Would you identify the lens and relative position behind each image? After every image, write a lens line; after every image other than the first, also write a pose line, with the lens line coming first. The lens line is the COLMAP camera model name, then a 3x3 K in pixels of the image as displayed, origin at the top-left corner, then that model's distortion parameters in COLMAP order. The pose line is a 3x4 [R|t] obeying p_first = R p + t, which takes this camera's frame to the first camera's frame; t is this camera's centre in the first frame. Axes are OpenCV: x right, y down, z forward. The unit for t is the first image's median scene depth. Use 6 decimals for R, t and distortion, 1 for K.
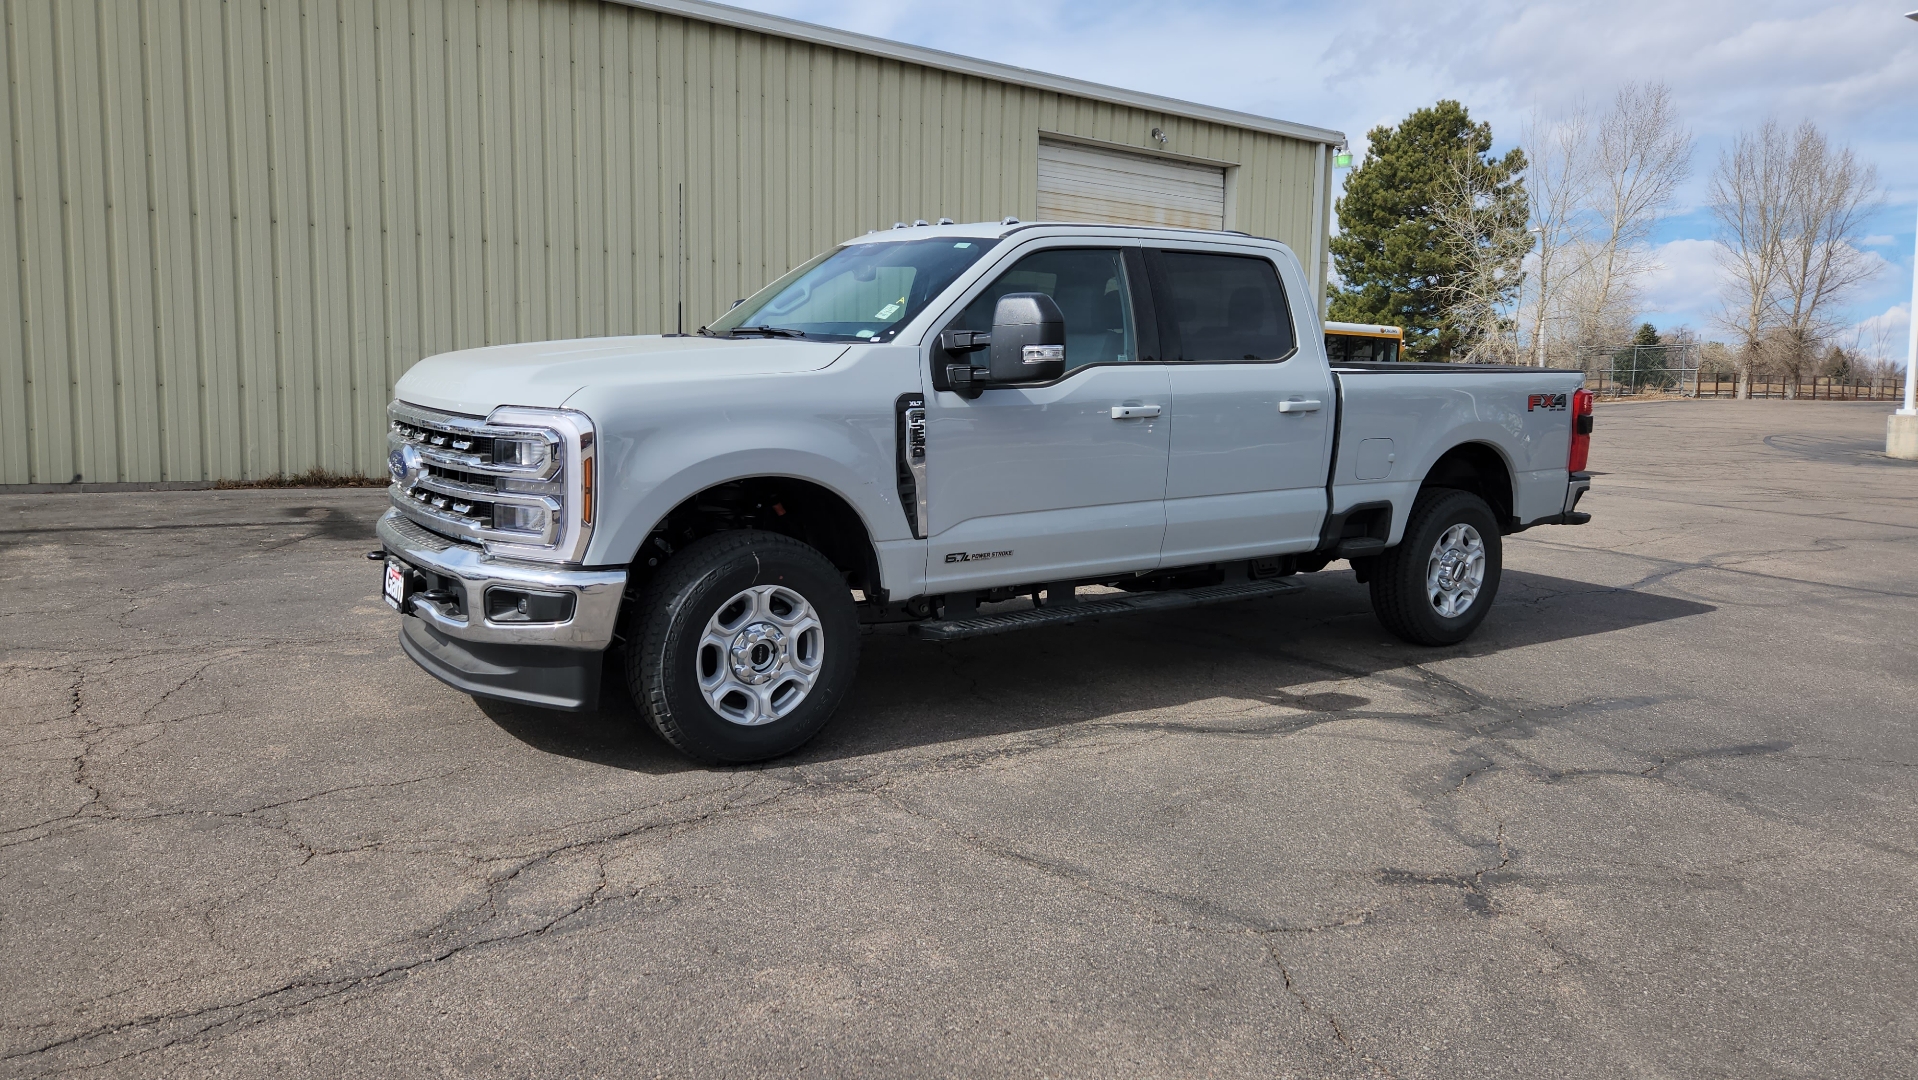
lens RADIAL K [[1294.0, 0, 927.8], [0, 1294.0, 525.9], [0, 0, 1]] dist [0.071853, -0.058118]
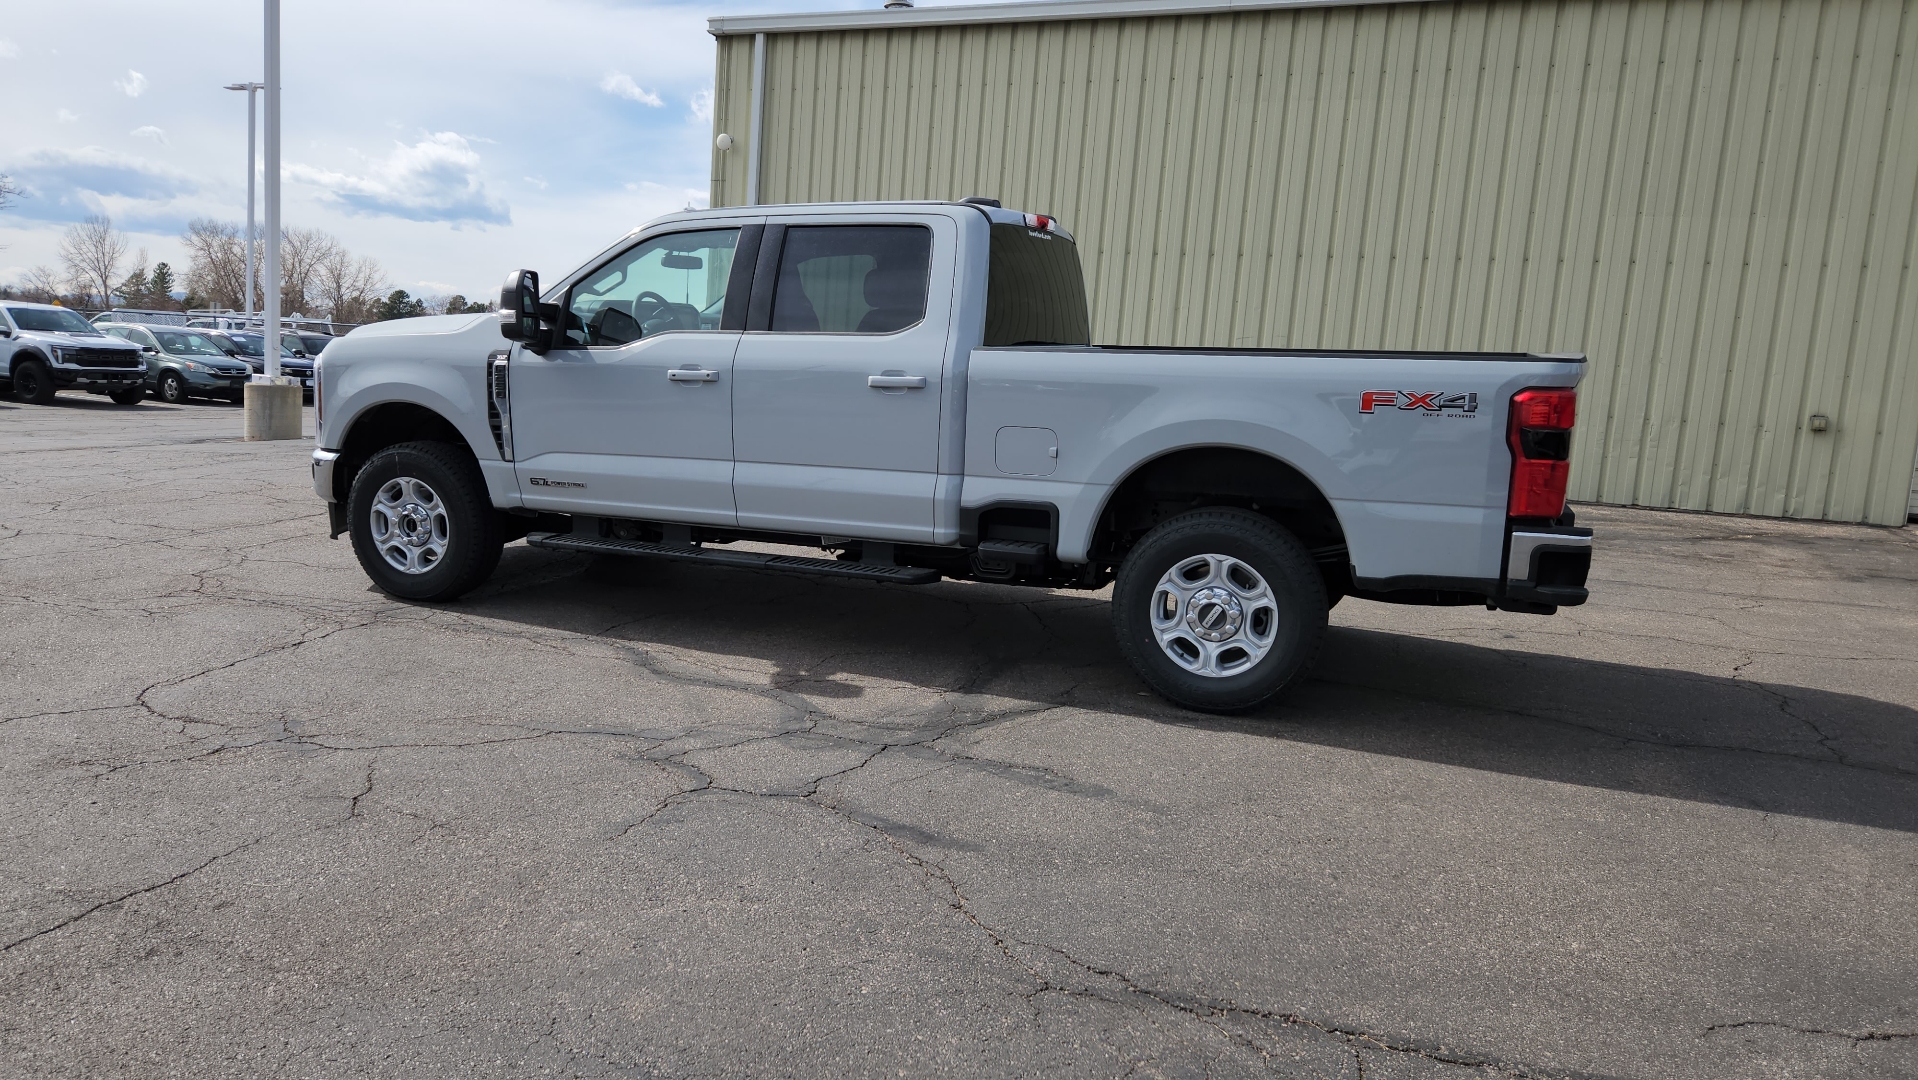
lens RADIAL K [[1291.1, 0, 919.5], [0, 1291.1, 529.0], [0, 0, 1]] dist [0.077887, -0.070598]
pose [[0.543652, 0.116816, -0.831142, 1.253510], [-0.131612, 0.989881, 0.053040, -0.044681], [0.828928, 0.080553, 0.553525, 0.590701]]
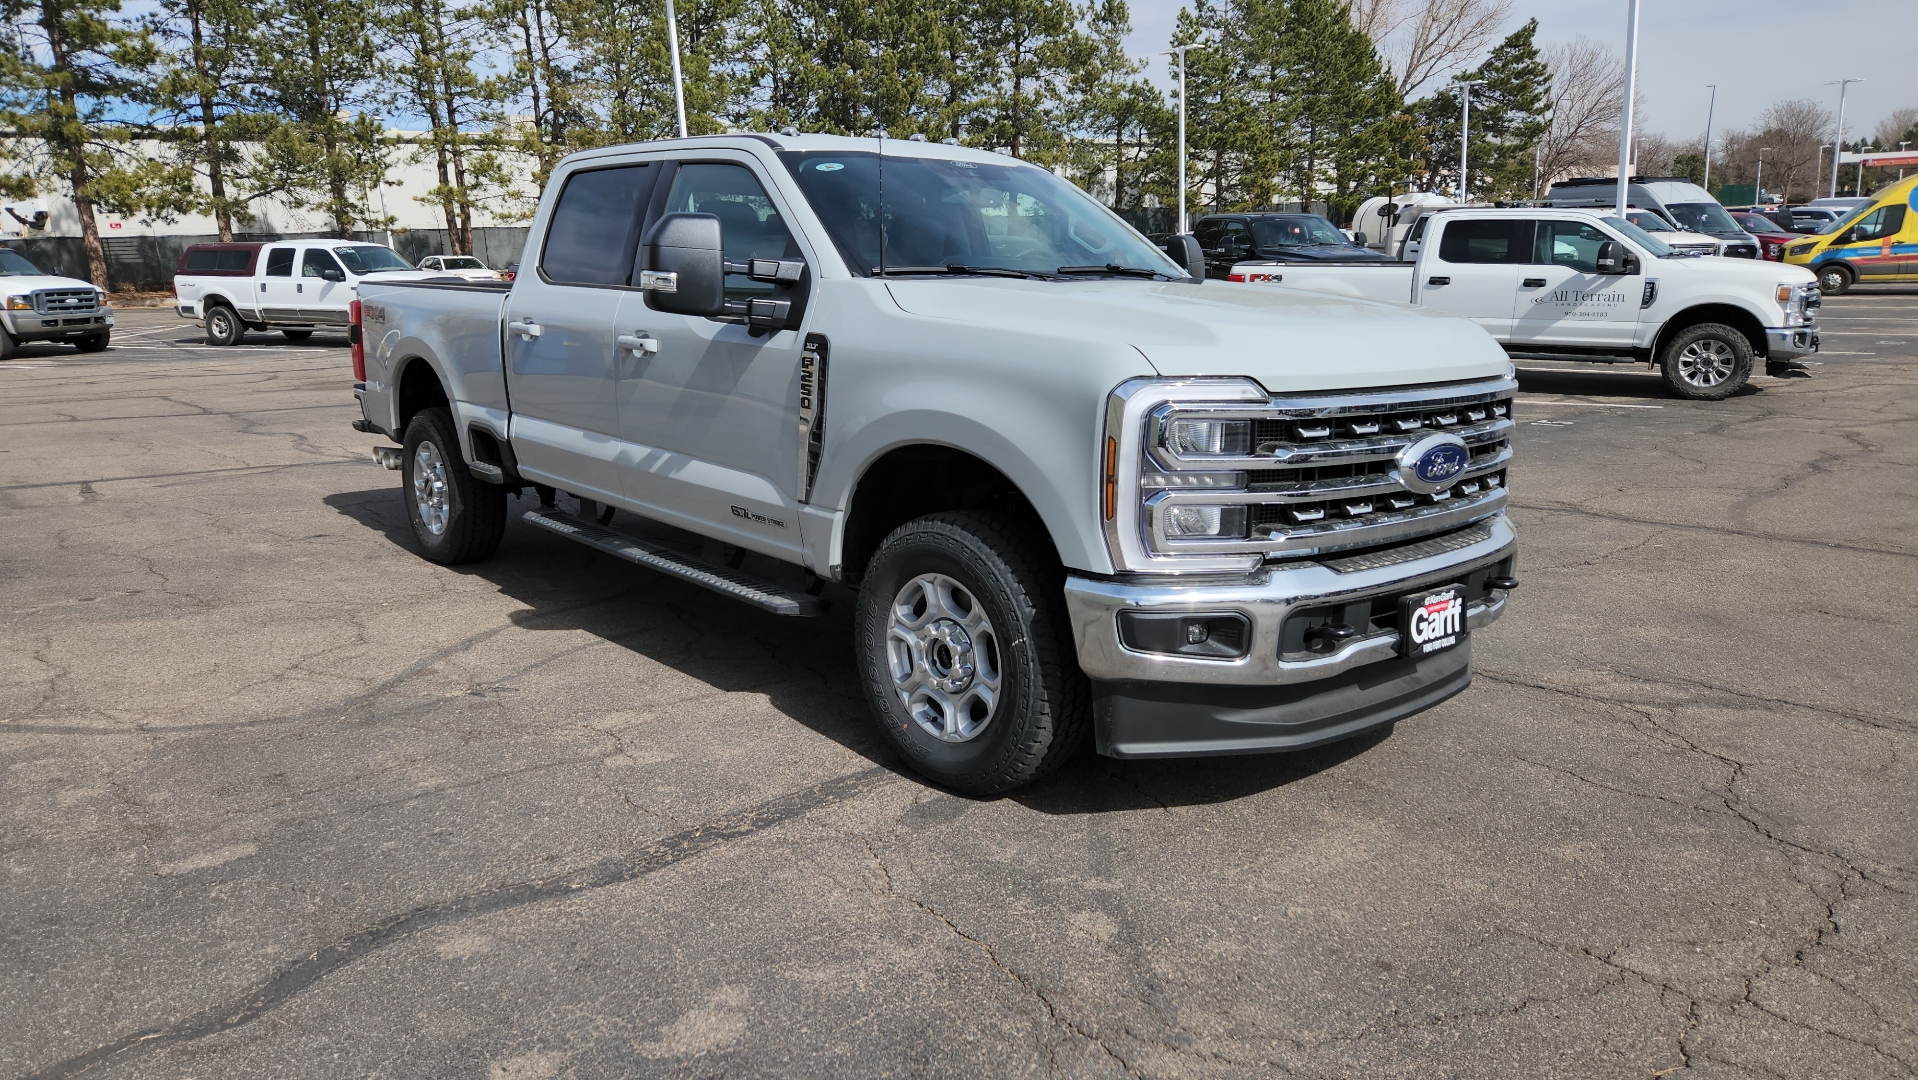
lens RADIAL K [[1298.2, 0, 931.2], [0, 1298.2, 552.4], [0, 0, 1]] dist [0.074223, -0.061020]
pose [[-0.099659, -0.233157, 0.967319, -1.038481], [0.129023, 0.960923, 0.244908, -0.205382], [-0.986621, 0.149214, -0.065682, 1.248789]]
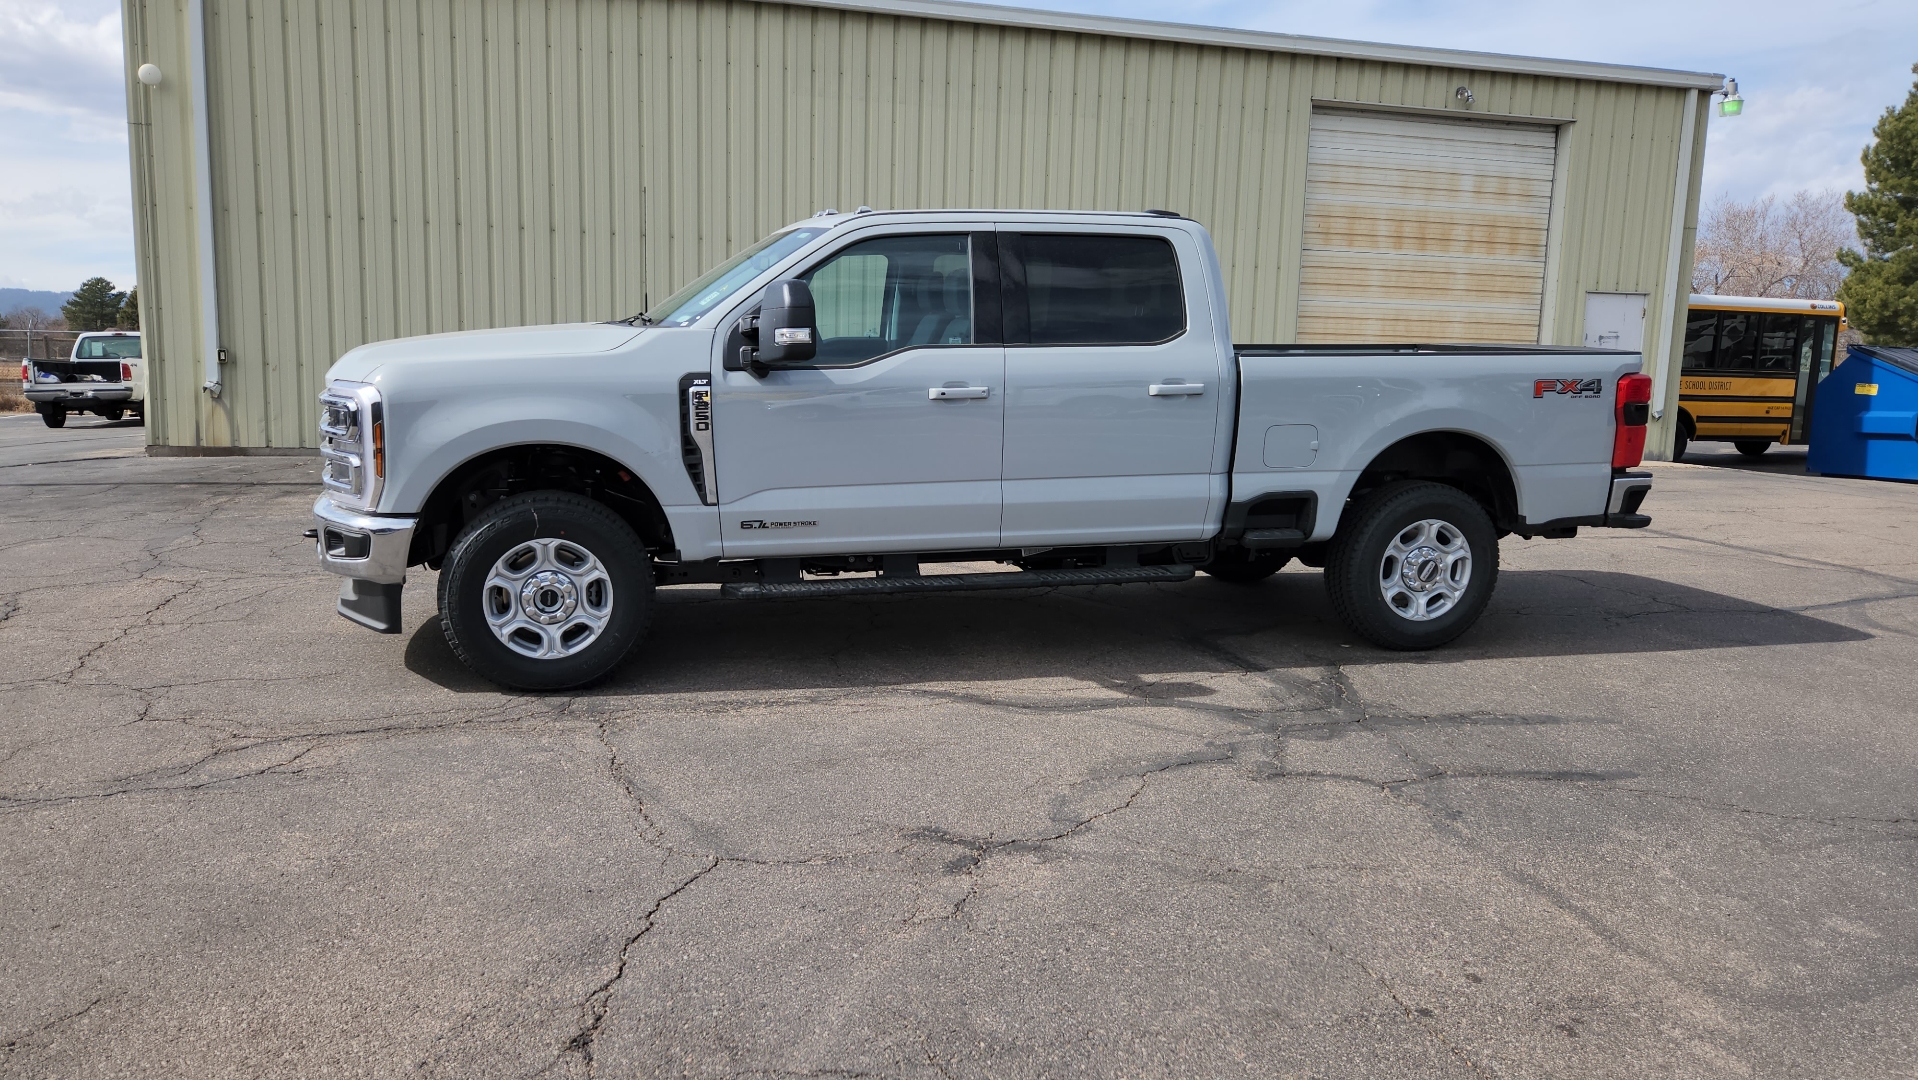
lens RADIAL K [[1298.2, 0, 931.2], [0, 1298.2, 552.4], [0, 0, 1]] dist [0.074223, -0.061020]
pose [[0.941104, 0.048290, -0.334651, 0.517633], [-0.038852, 0.998637, 0.034841, 0.003904], [0.335877, -0.019787, 0.941698, 0.015708]]
